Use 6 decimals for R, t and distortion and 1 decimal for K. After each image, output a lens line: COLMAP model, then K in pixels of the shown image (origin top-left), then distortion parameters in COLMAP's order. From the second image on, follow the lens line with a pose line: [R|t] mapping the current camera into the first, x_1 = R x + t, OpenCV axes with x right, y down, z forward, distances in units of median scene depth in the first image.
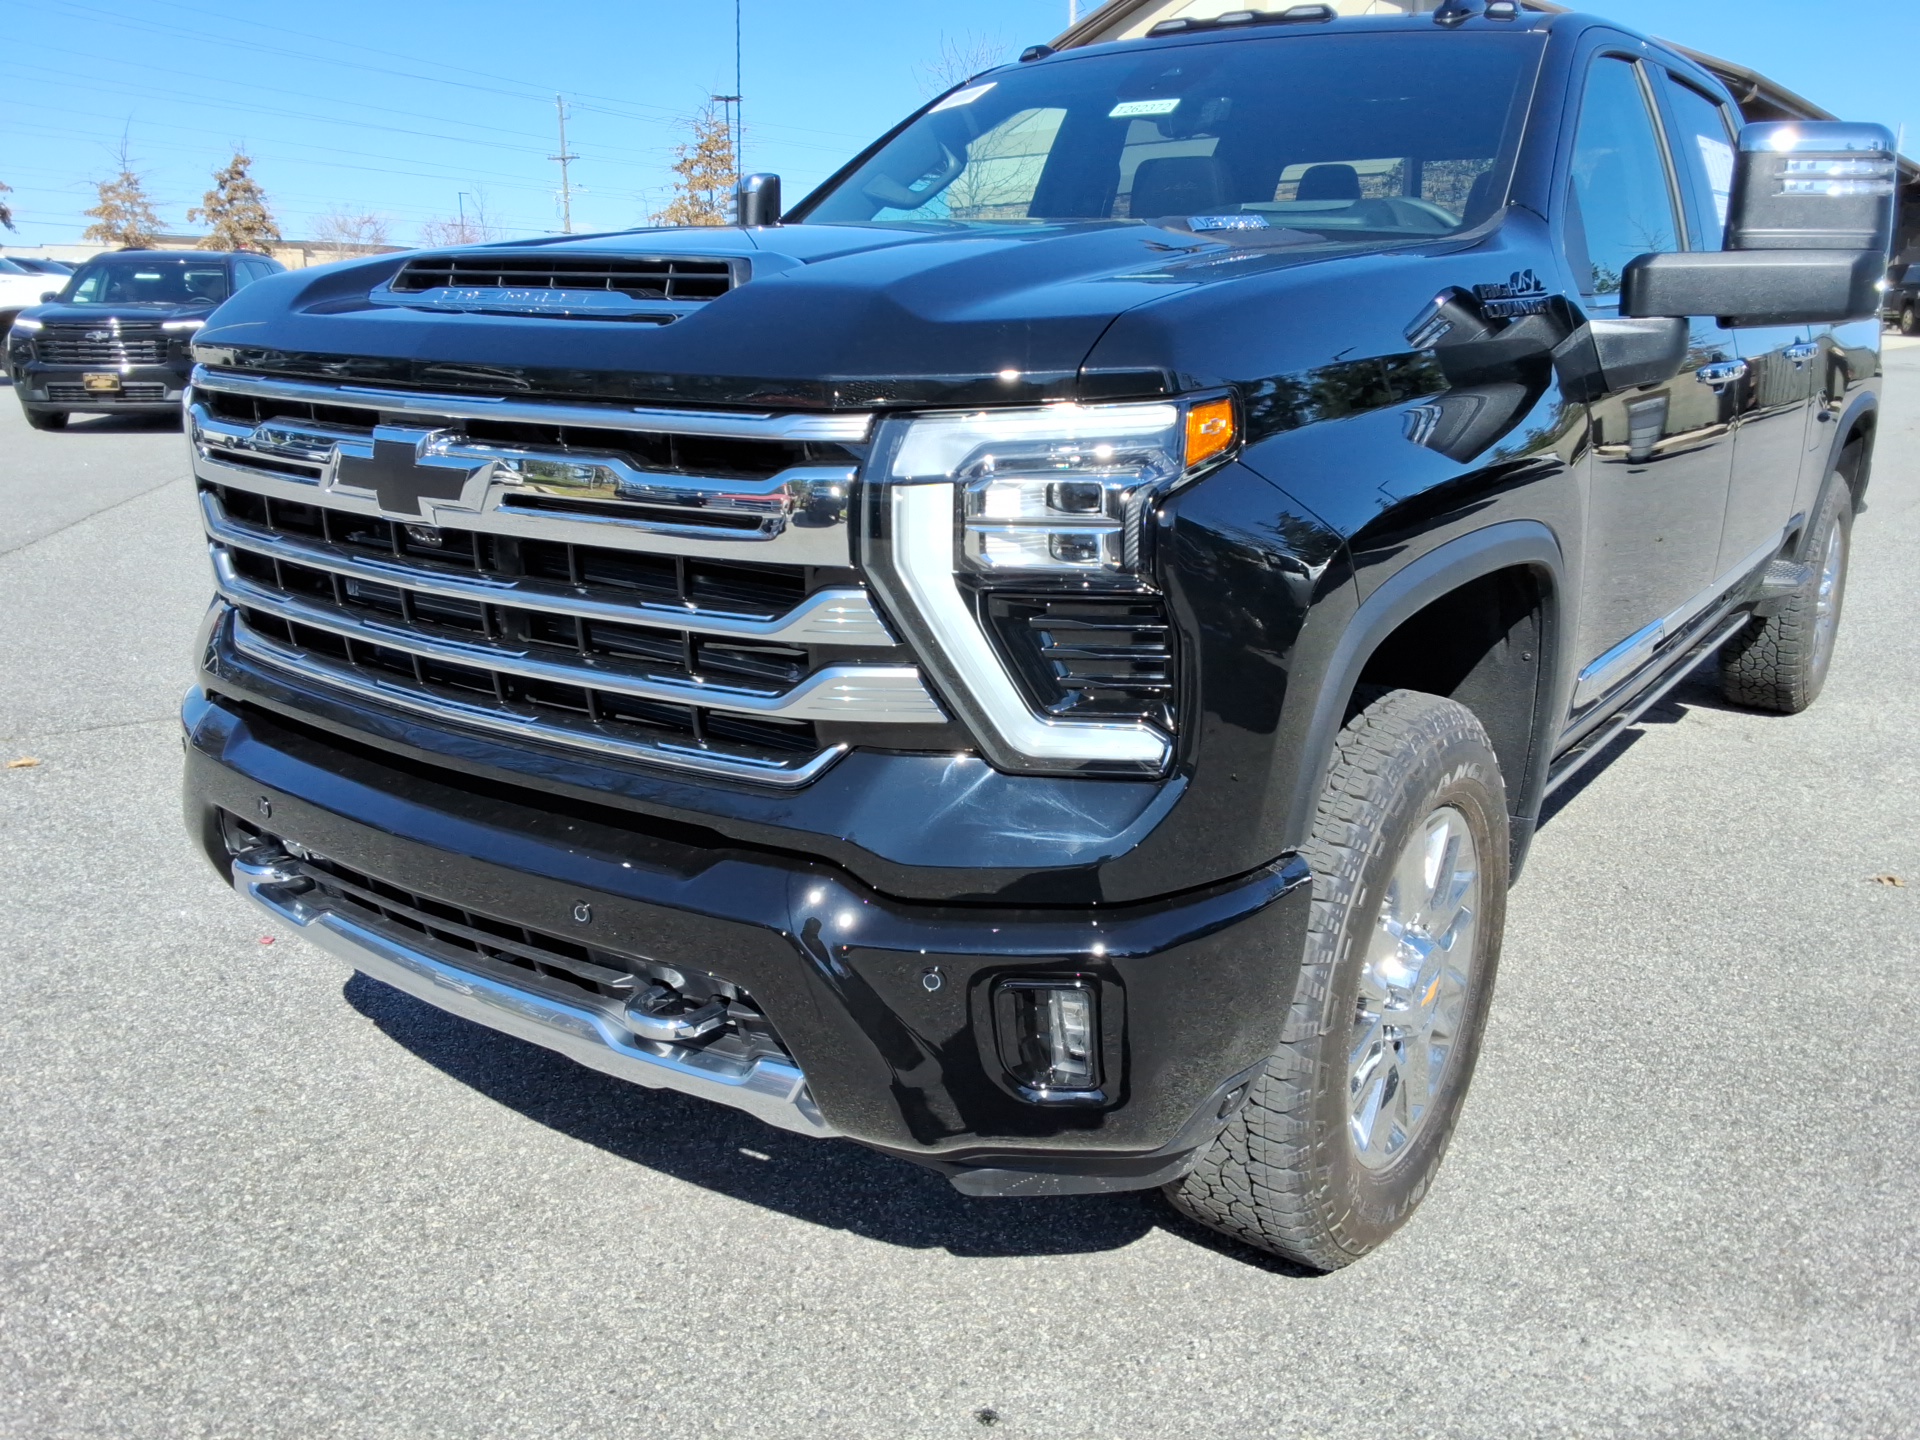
lens RADIAL K [[1541.8, 0, 945.3], [0, 1541.8, 717.2], [0, 0, 1]] dist [0.102823, -0.155275]
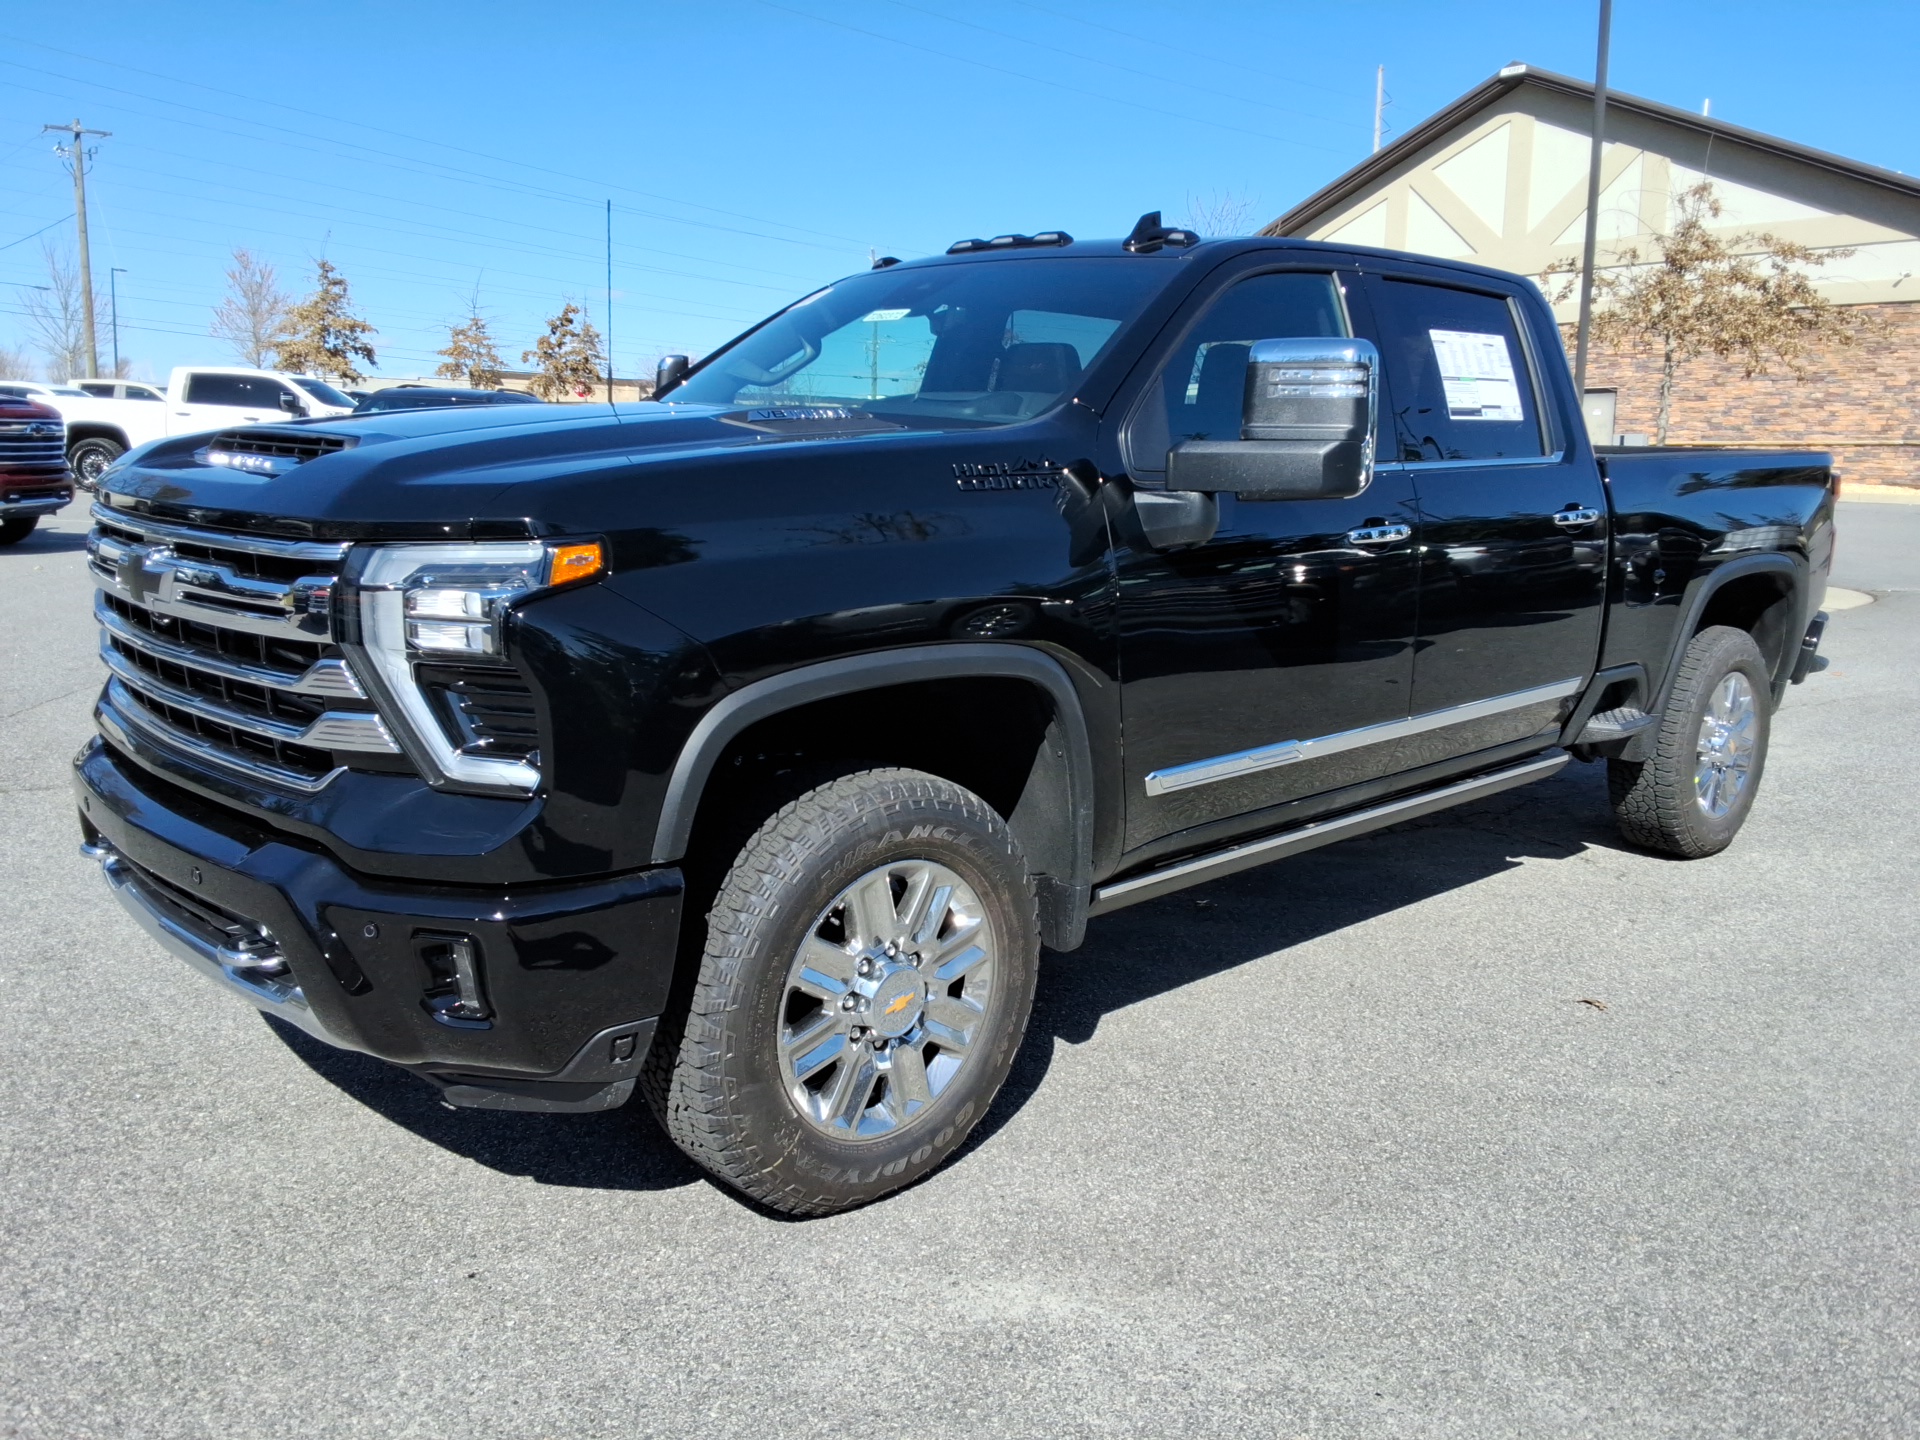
lens RADIAL K [[1541.8, 0, 961.1], [0, 1541.8, 708.7], [0, 0, 1]] dist [0.102823, -0.155275]
pose [[0.982775, 0.048593, -0.178305, 0.693142], [-0.064094, 0.994551, -0.082226, 0.043099], [0.173338, 0.092238, 0.980534, -0.315035]]
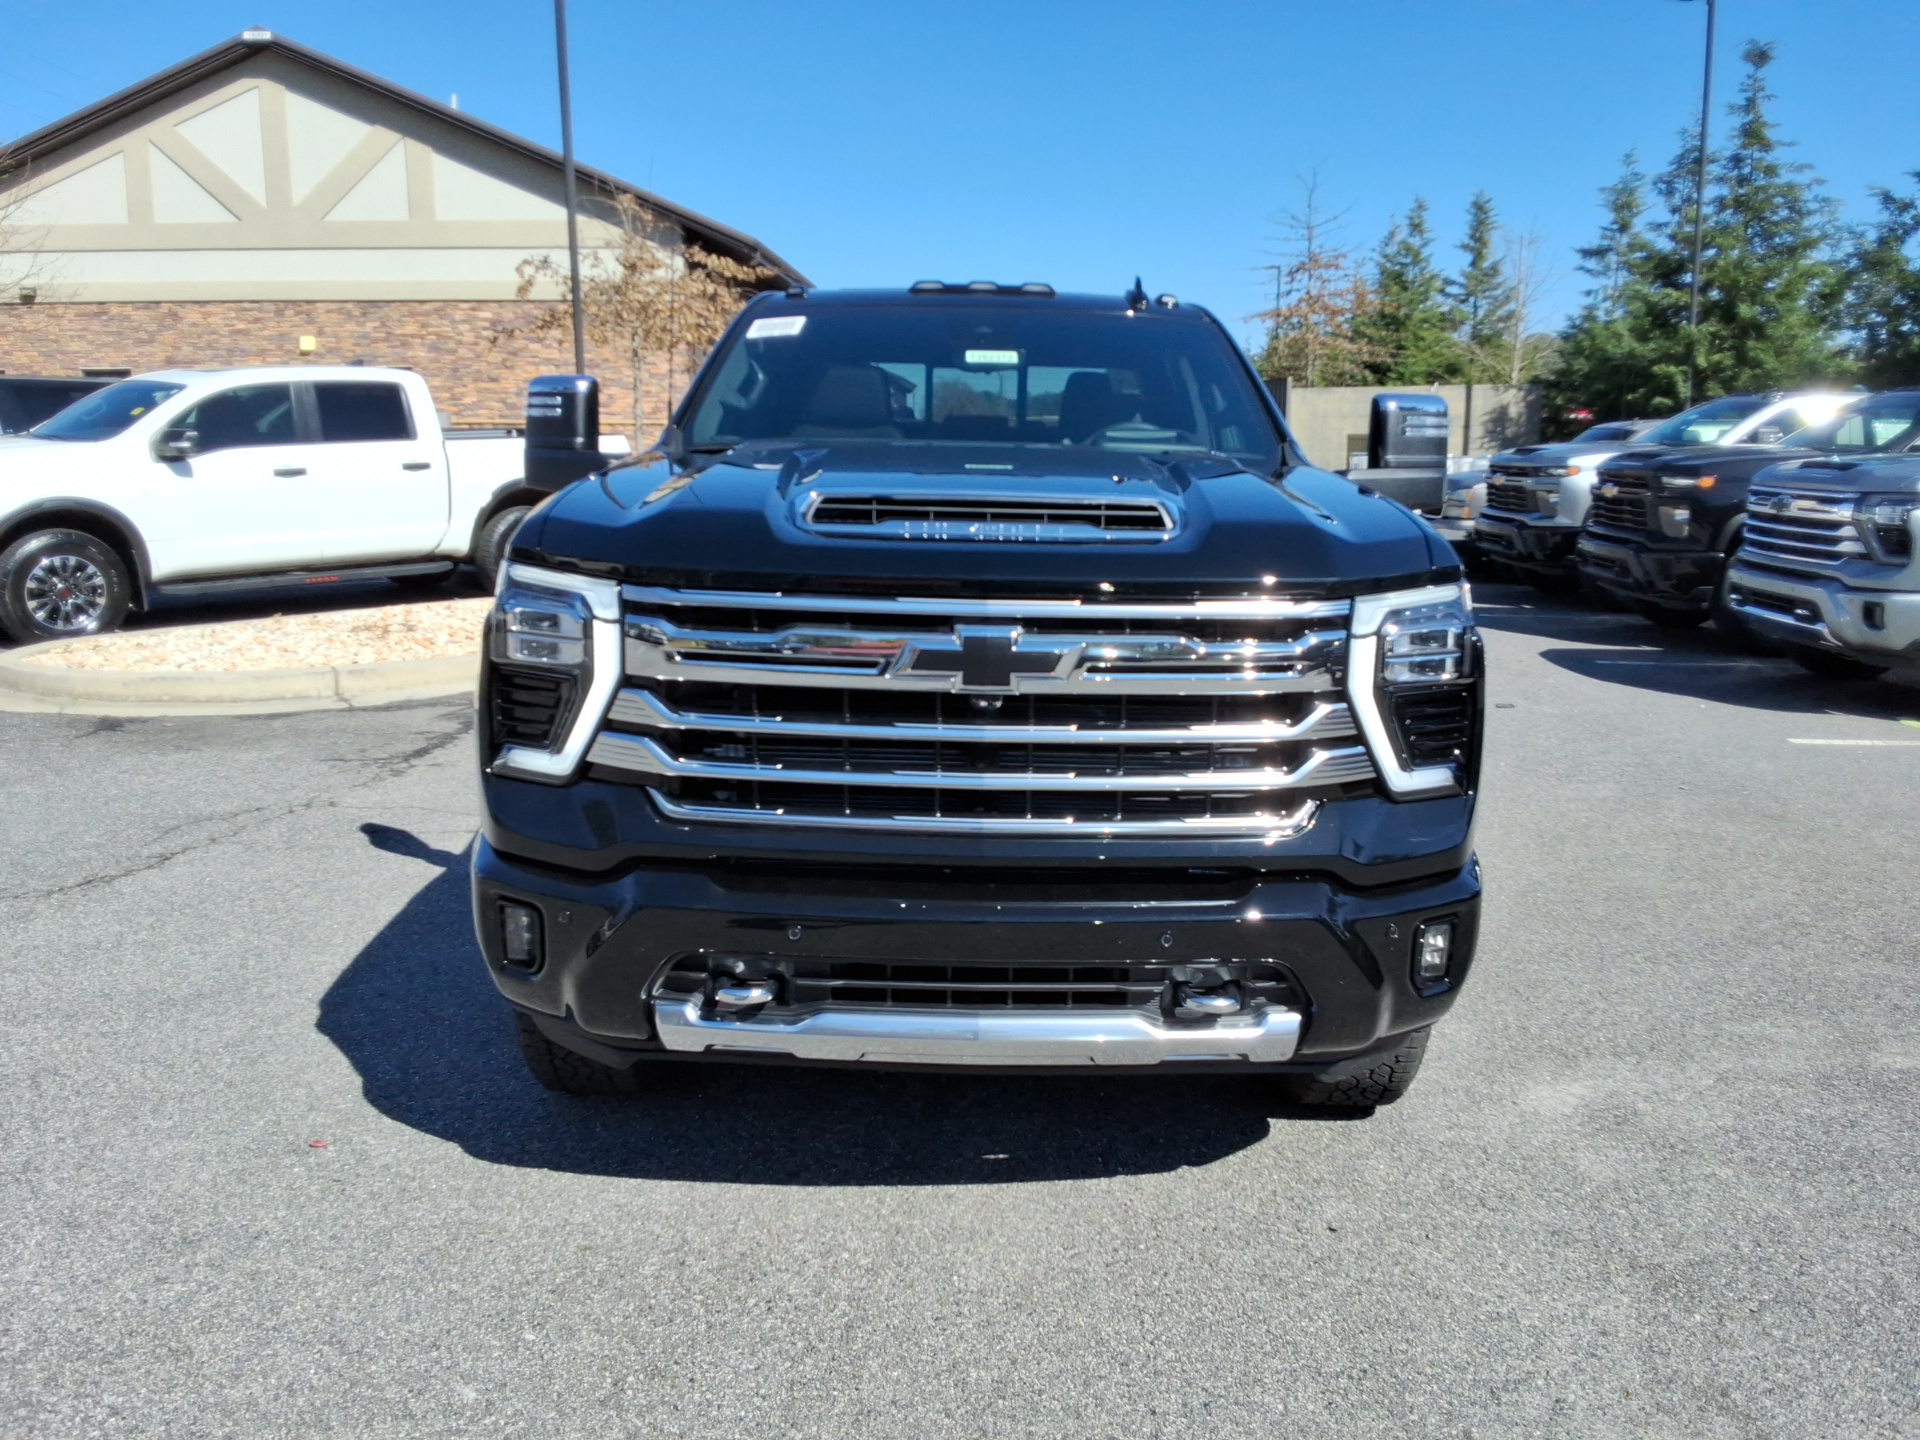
lens RADIAL K [[1541.8, 0, 979.9], [0, 1541.8, 705.0], [0, 0, 1]] dist [0.102823, -0.155275]
pose [[0.806053, -0.095862, 0.584028, -1.158686], [0.142015, 0.989293, -0.033621, -0.068379], [-0.574552, 0.110040, 0.811037, -0.115182]]
